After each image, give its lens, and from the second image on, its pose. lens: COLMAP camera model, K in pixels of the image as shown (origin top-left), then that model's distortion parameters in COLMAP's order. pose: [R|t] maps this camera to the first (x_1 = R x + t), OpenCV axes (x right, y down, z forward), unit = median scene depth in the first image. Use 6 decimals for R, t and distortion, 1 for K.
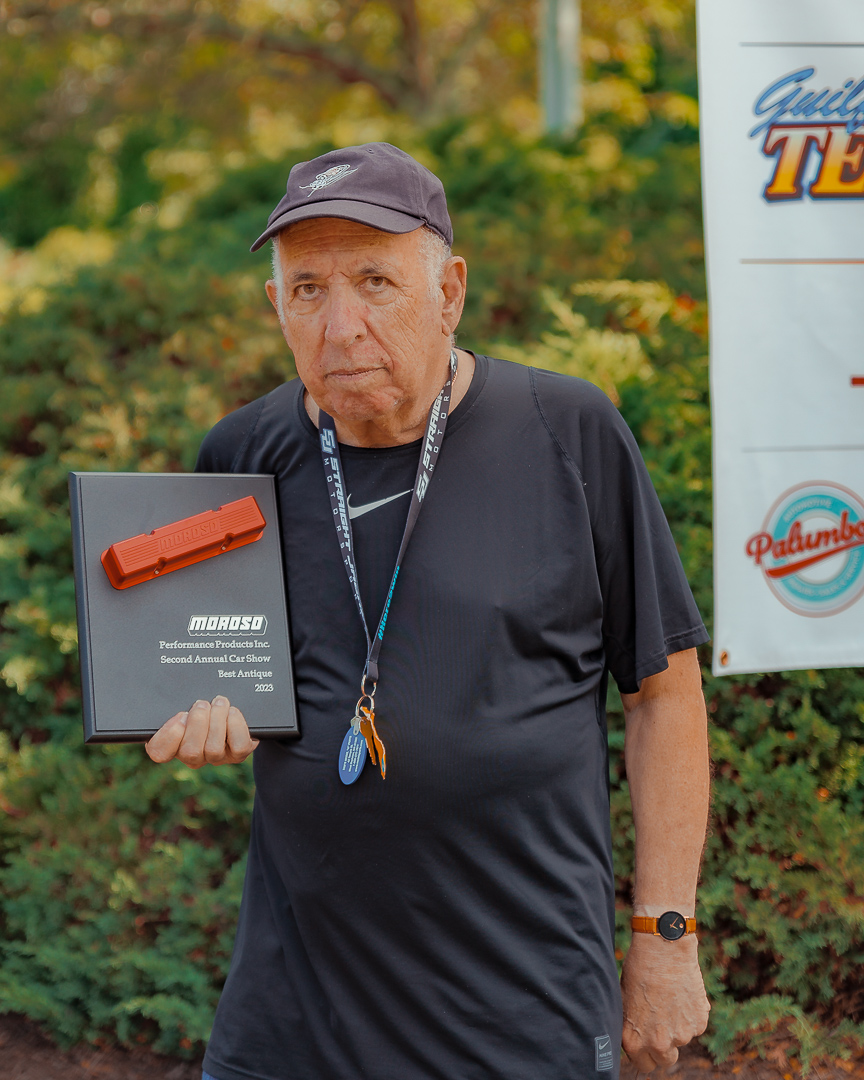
lens RADIAL K [[2477.1, 0, 429.9], [0, 2477.1, 447.6], [0, 0, 1]] dist [0.102032, 0.000000]
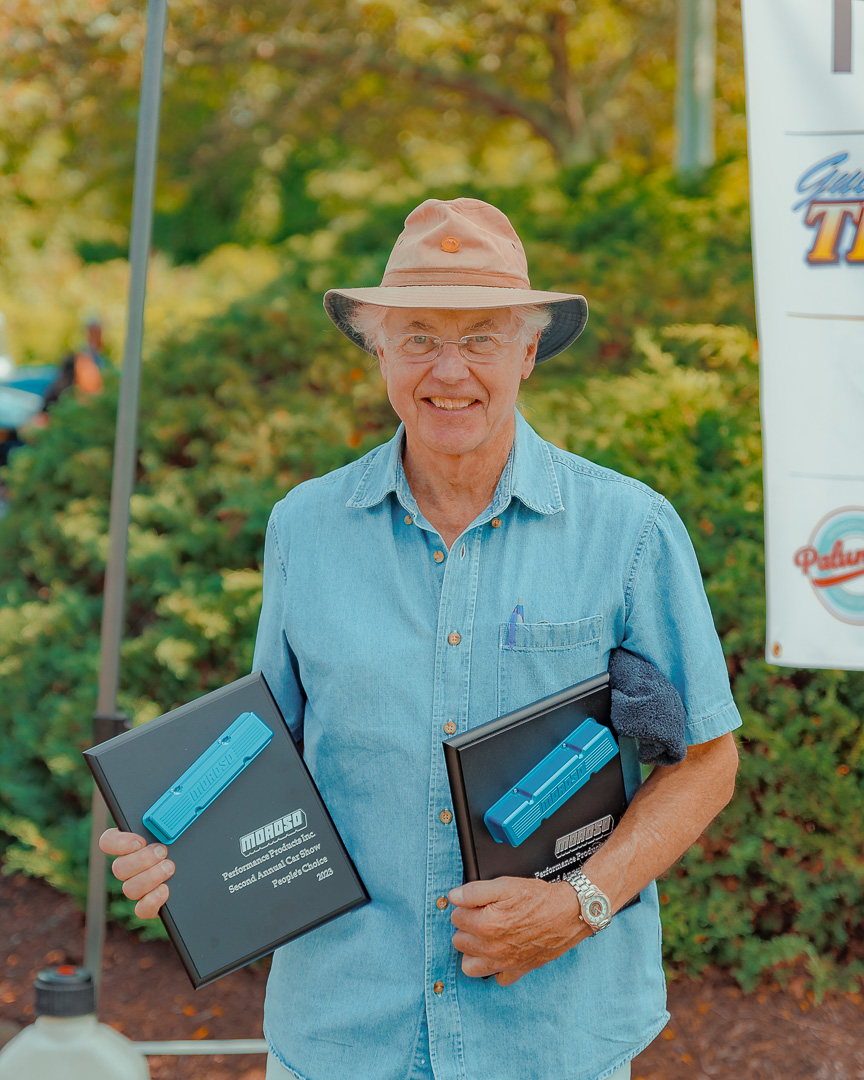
lens RADIAL K [[2477.1, 0, 422.8], [0, 2477.1, 536.3], [0, 0, 1]] dist [0.102032, 0.000000]
pose [[0.997511, 0.025337, -0.065804, 0.030585], [-0.023503, 0.999317, 0.028511, -0.000494], [0.066481, -0.026893, 0.997425, -0.164301]]
